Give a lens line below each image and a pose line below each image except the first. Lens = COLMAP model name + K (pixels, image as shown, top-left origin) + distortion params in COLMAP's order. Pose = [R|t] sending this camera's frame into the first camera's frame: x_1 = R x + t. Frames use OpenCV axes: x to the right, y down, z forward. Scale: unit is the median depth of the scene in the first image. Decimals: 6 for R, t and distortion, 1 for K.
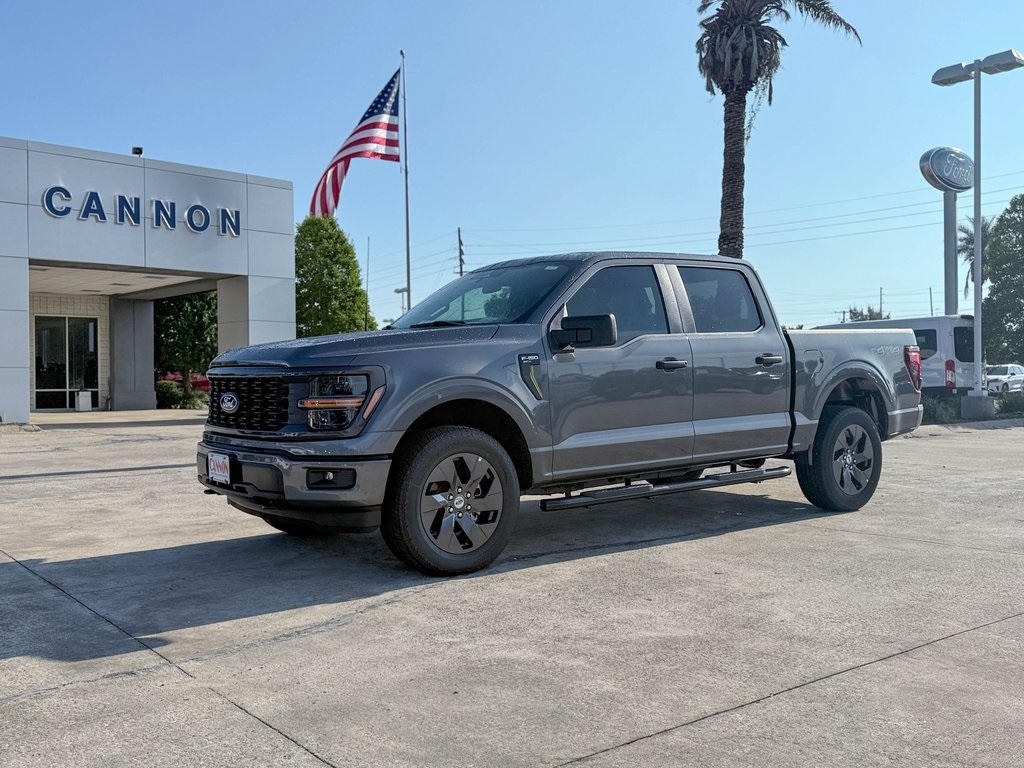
lens RADIAL K [[934.3, 0, 511.1], [0, 934.3, 381.0], [0, 0, 1]] dist [0.039389, 0.000000]
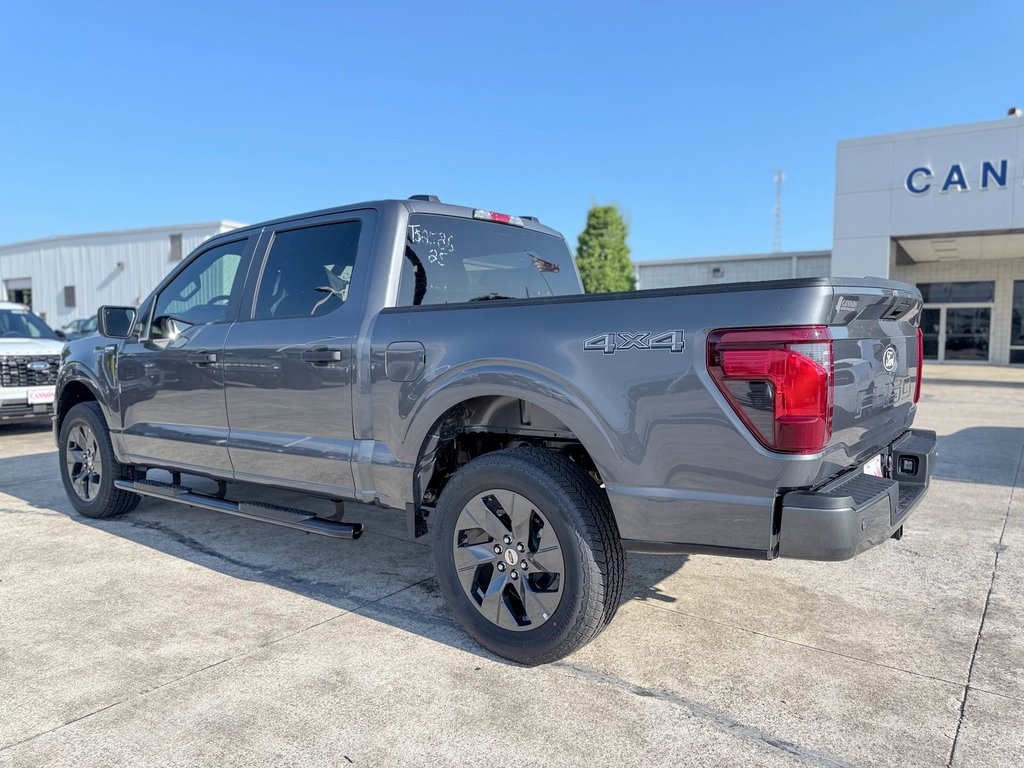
lens RADIAL K [[720.1, 0, 491.0], [0, 720.1, 372.1], [0, 0, 1]] dist [0.028283, -0.035071]
pose [[0.249936, 0.054229, -0.966743, 0.273536], [-0.001651, 0.998453, 0.055581, -0.013677], [0.968261, -0.012295, 0.249639, 0.339476]]
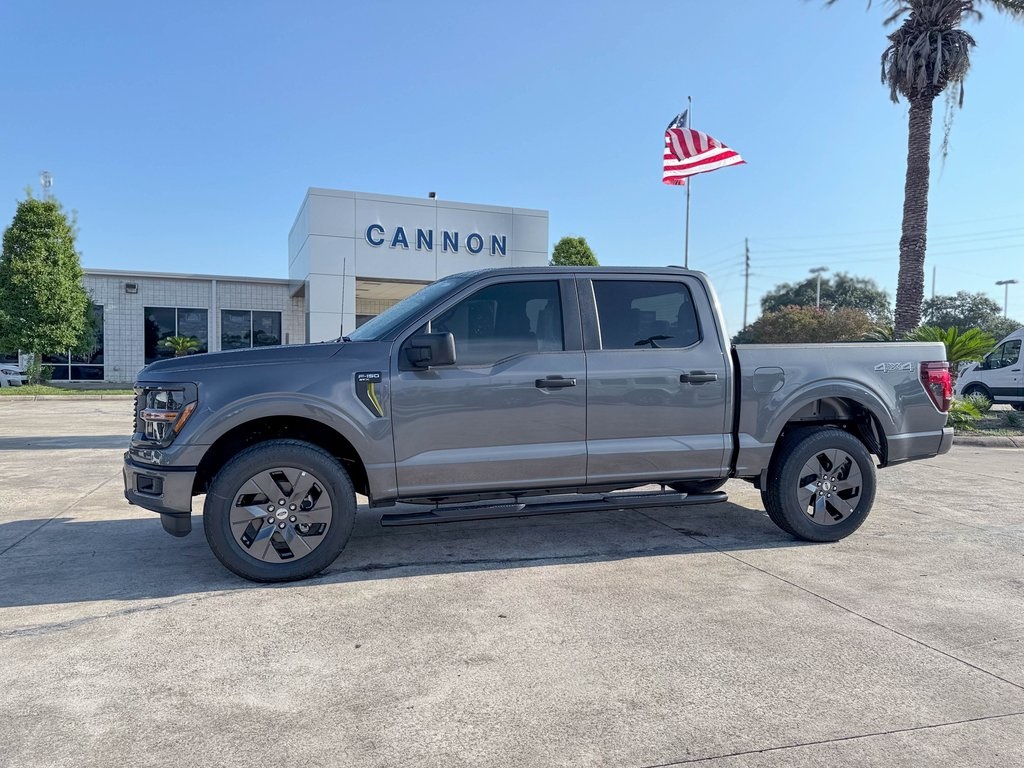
lens RADIAL K [[720.1, 0, 510.2], [0, 720.1, 384.4], [0, 0, 1]] dist [0.028283, -0.035071]
pose [[0.928896, 0.030530, -0.369080, 0.125267], [-0.019164, 0.999224, 0.034423, -0.012689], [0.369845, -0.024903, 0.928760, 0.089721]]
